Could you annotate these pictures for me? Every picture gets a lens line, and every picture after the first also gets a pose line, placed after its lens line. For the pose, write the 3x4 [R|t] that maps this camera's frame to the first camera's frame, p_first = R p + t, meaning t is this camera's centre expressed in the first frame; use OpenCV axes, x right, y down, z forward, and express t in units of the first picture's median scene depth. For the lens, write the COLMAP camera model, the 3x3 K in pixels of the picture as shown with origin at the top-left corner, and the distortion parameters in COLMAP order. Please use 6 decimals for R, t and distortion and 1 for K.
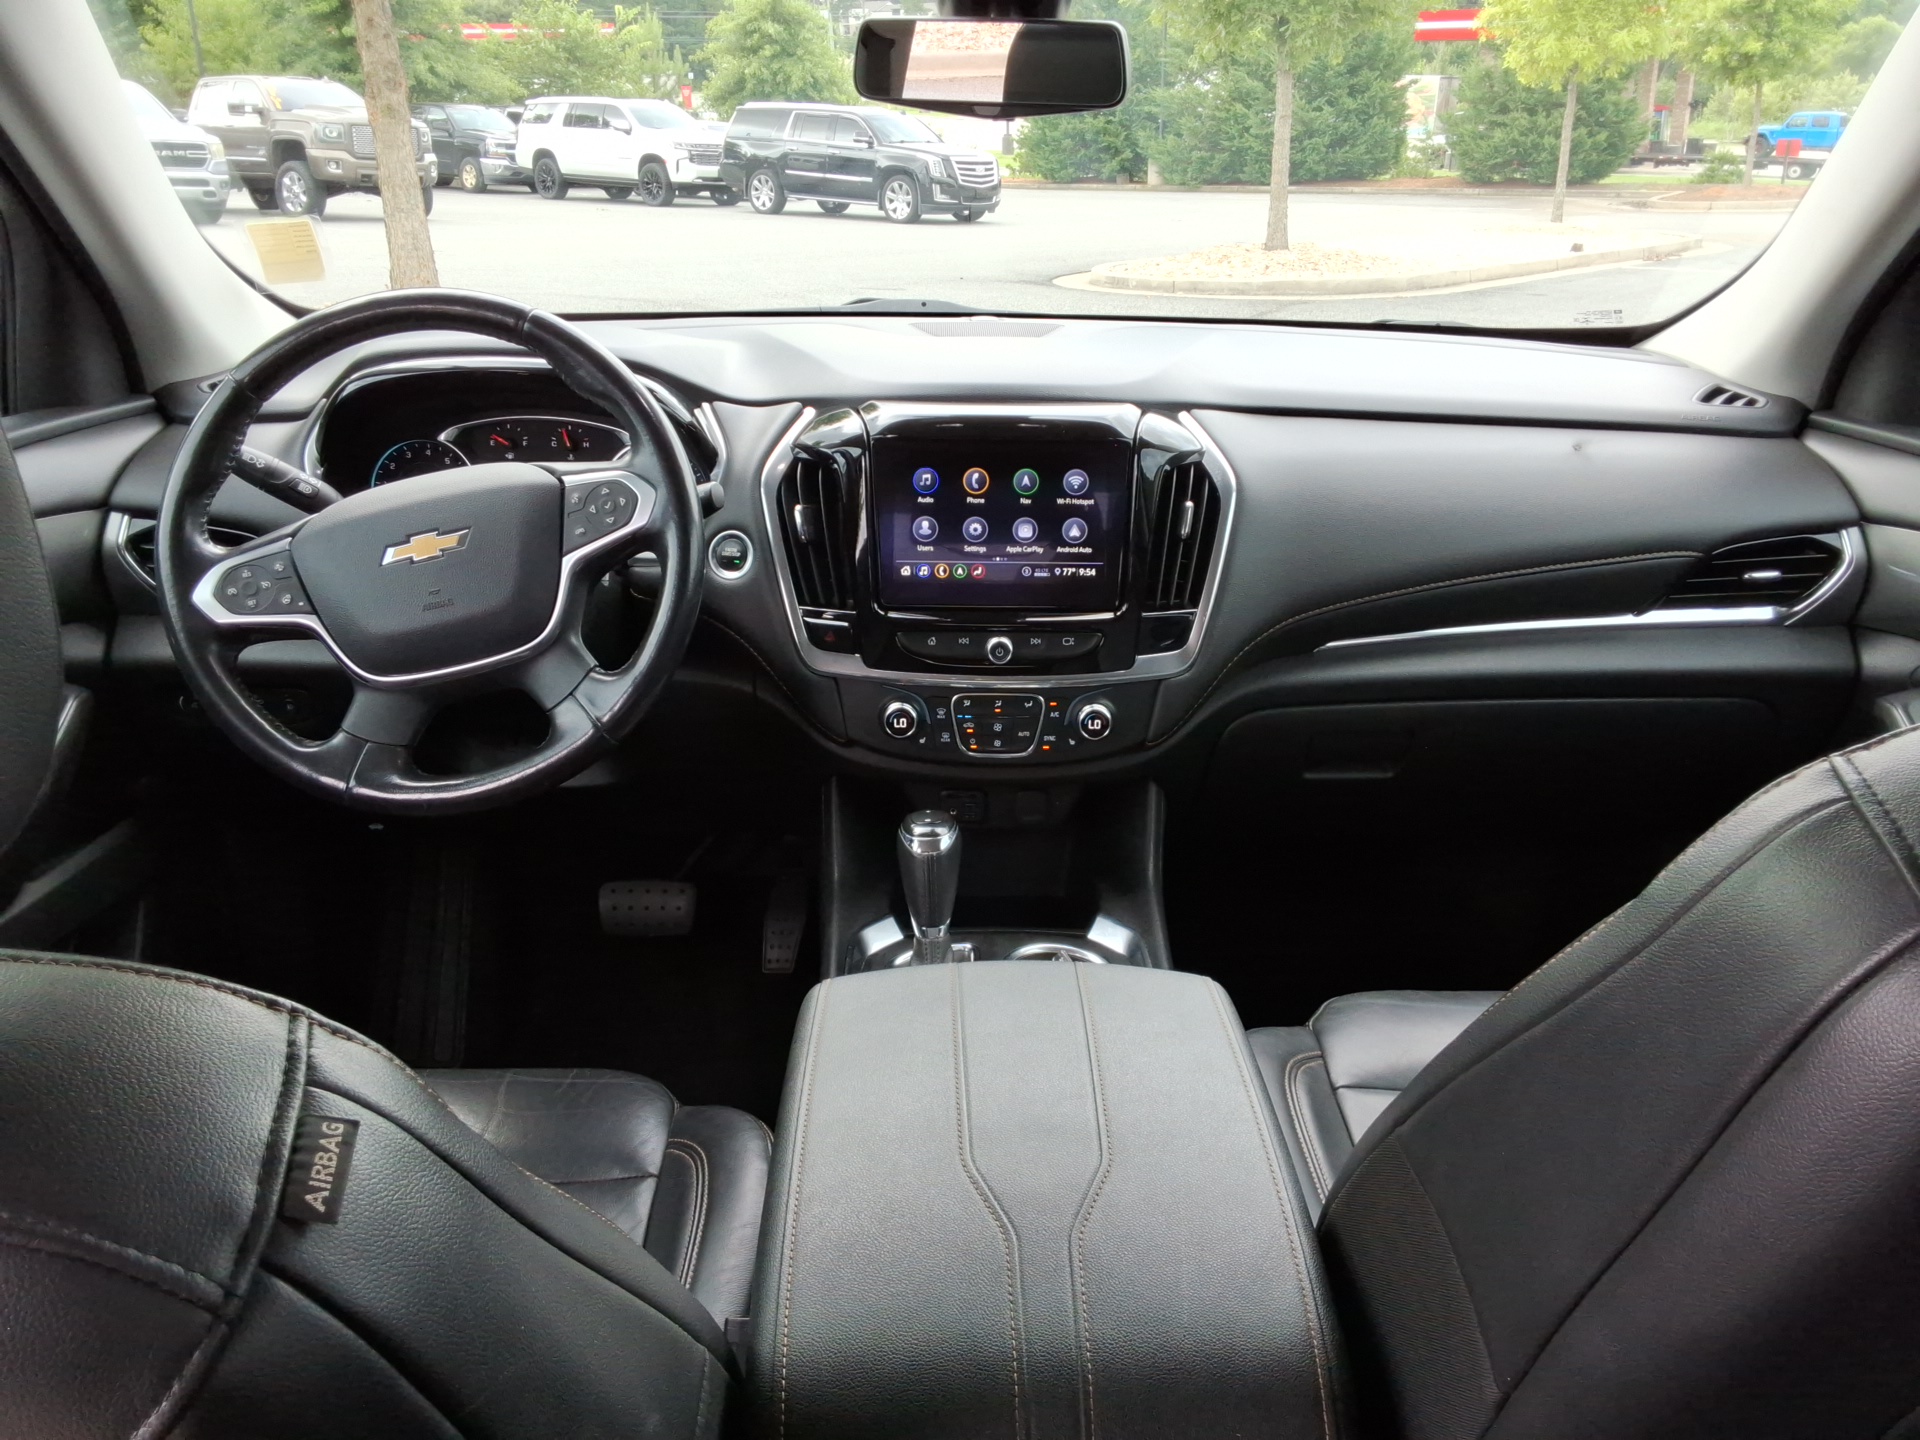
lens RADIAL K [[1542.0, 0, 971.4], [0, 1542.0, 712.7], [0, 0, 1]] dist [0.108507, -0.191982]
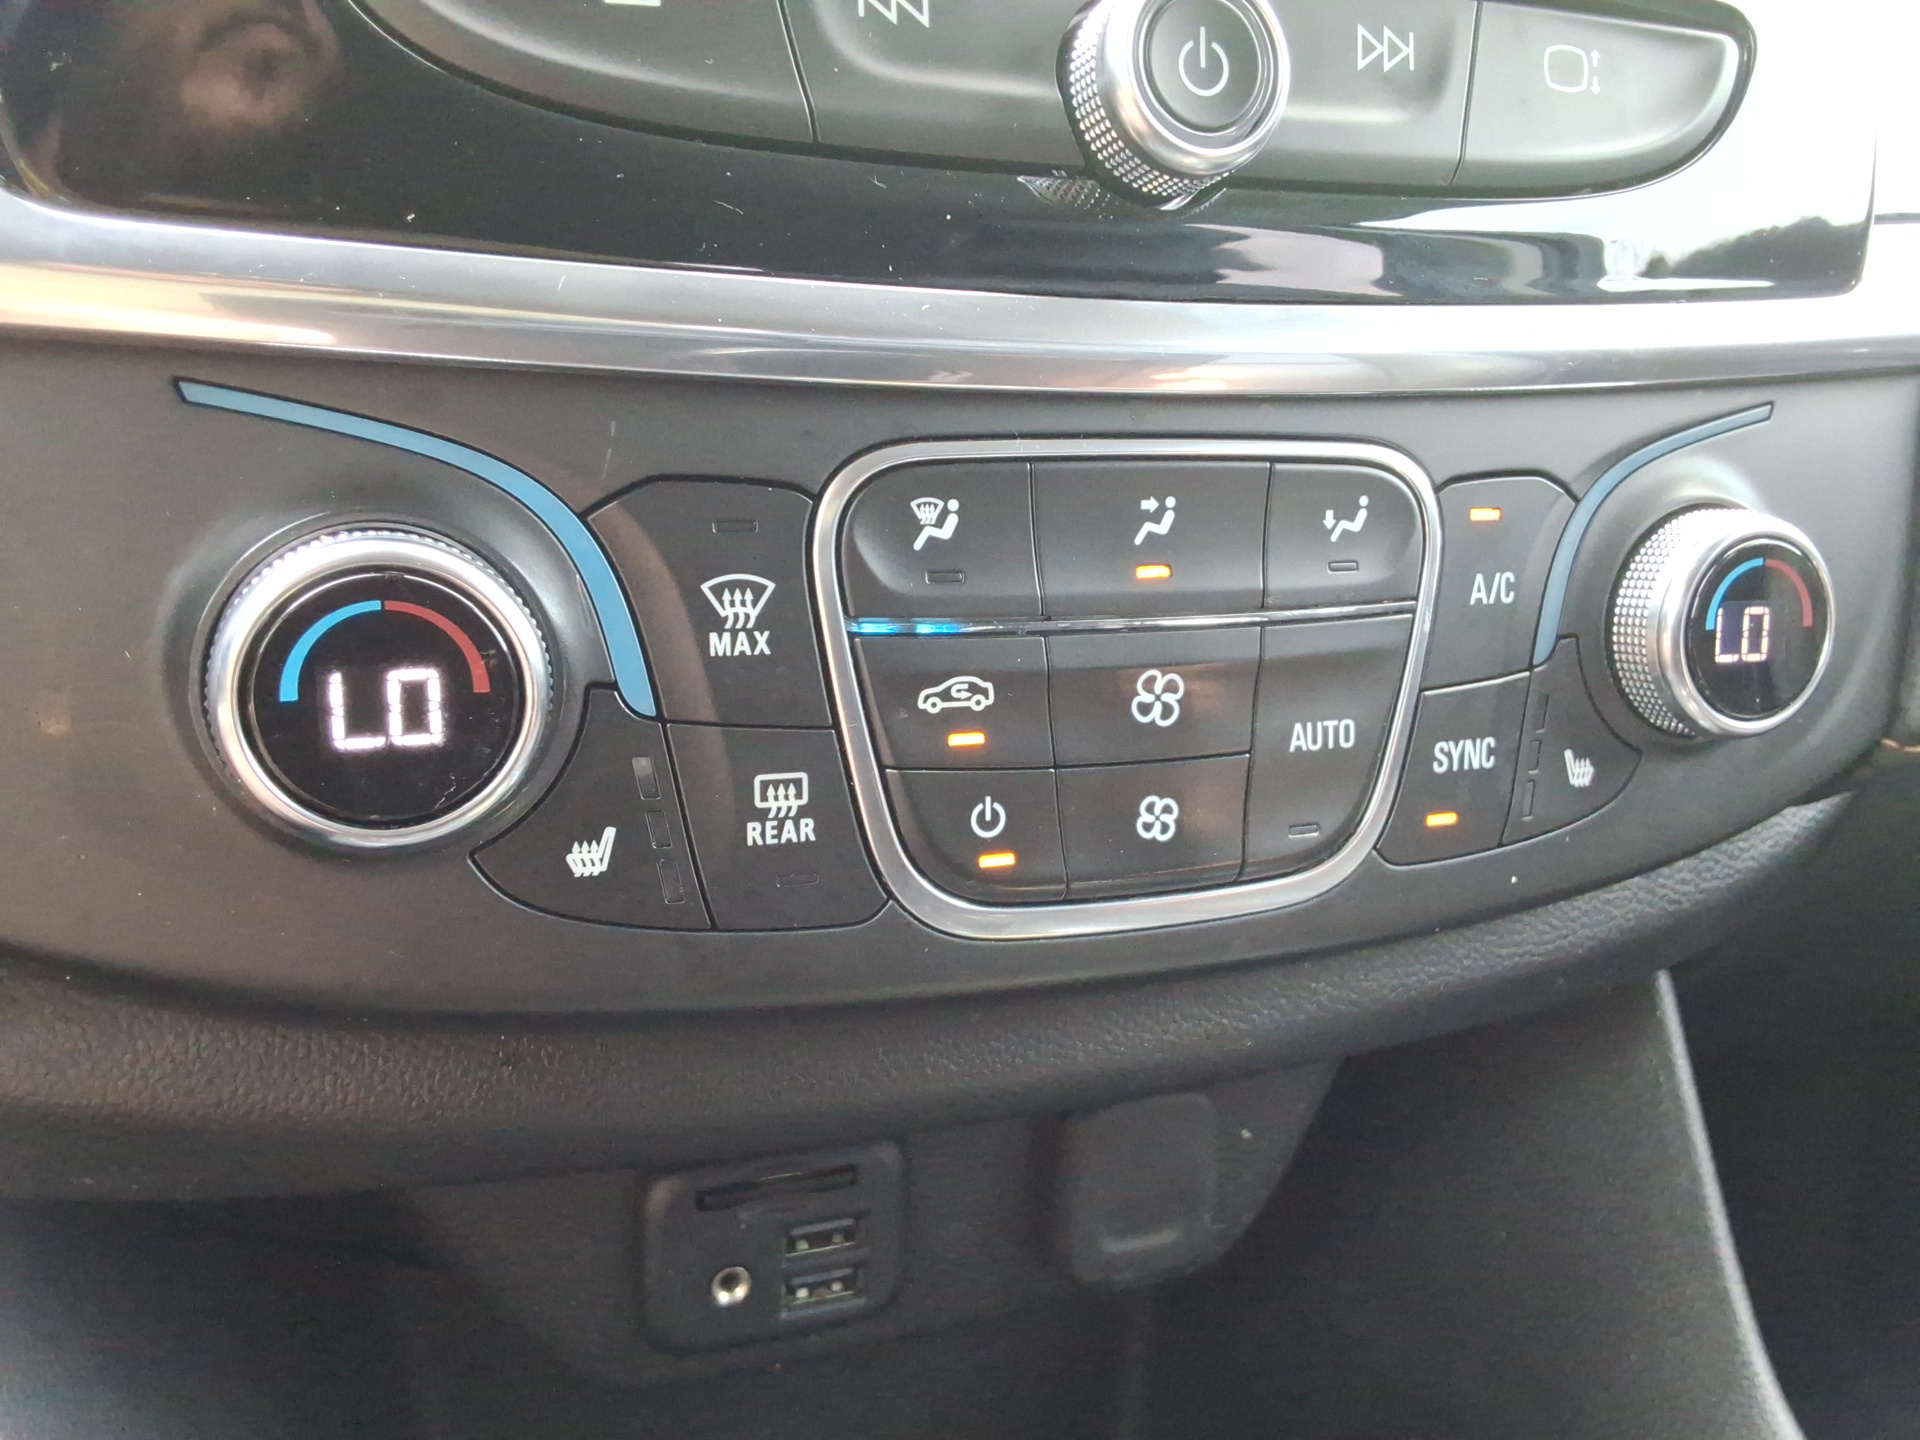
lens RADIAL K [[1551.6, 0, 969.9], [0, 1551.6, 694.6], [0, 0, 1]] dist [0.100767, -0.151787]
pose [[0.940424, -0.065980, 0.333541, -0.044524], [0.104156, 0.989732, -0.097884, 0.021001], [-0.323658, 0.126793, 0.937640, 0.884586]]
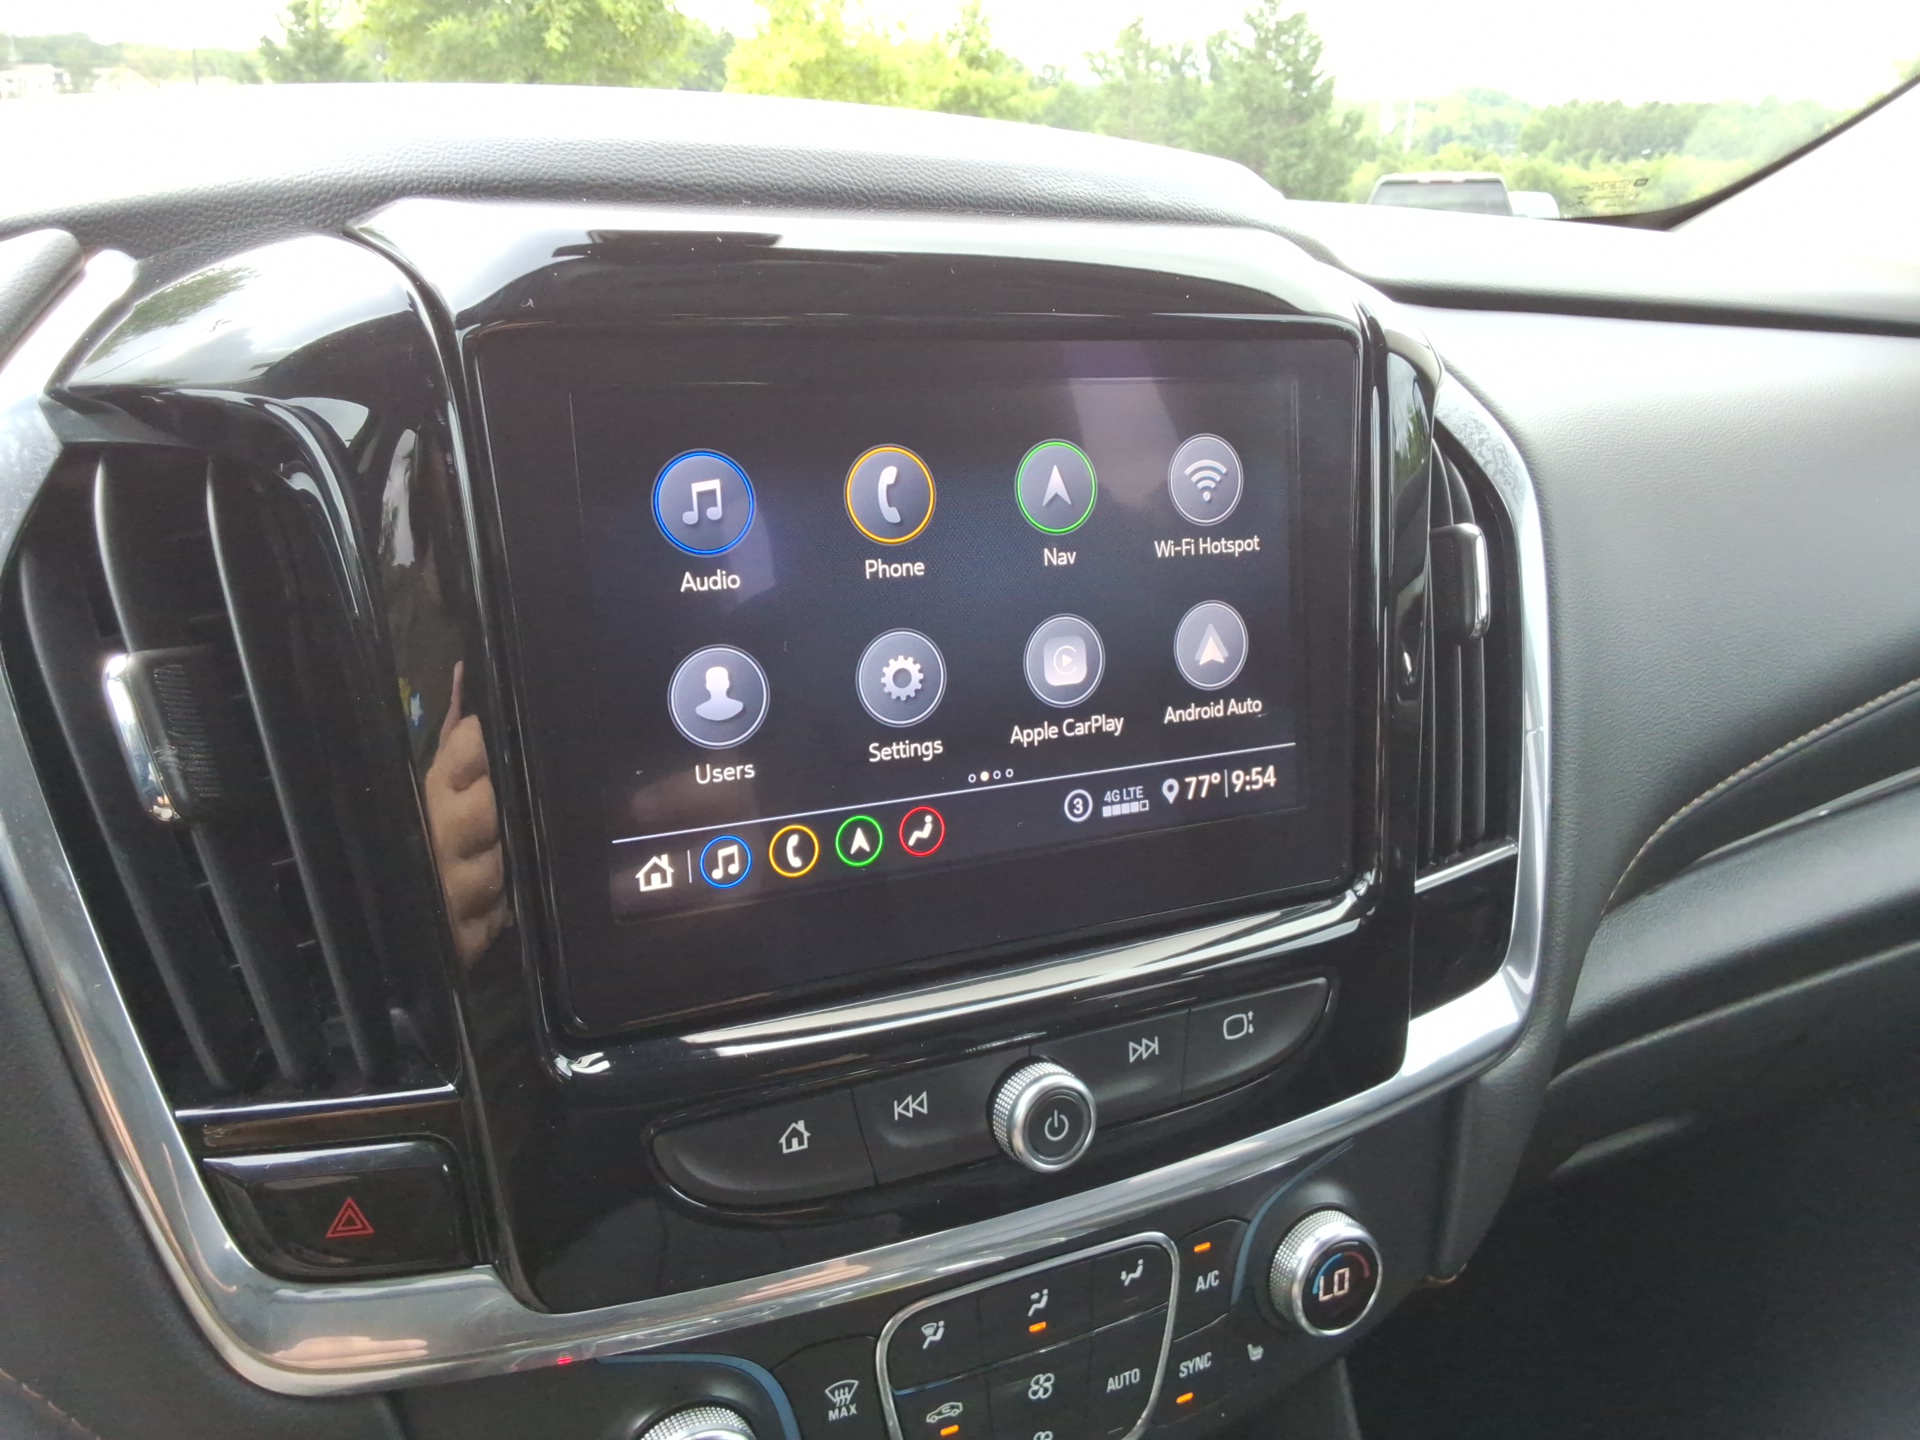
lens RADIAL K [[1551.6, 0, 969.9], [0, 1551.6, 694.6], [0, 0, 1]] dist [0.100767, -0.151787]
pose [[0.898684, -0.112523, 0.423916, -0.098852], [0.138839, 0.989811, -0.031602, -0.105073], [-0.416041, 0.087256, 0.905150, 0.750267]]
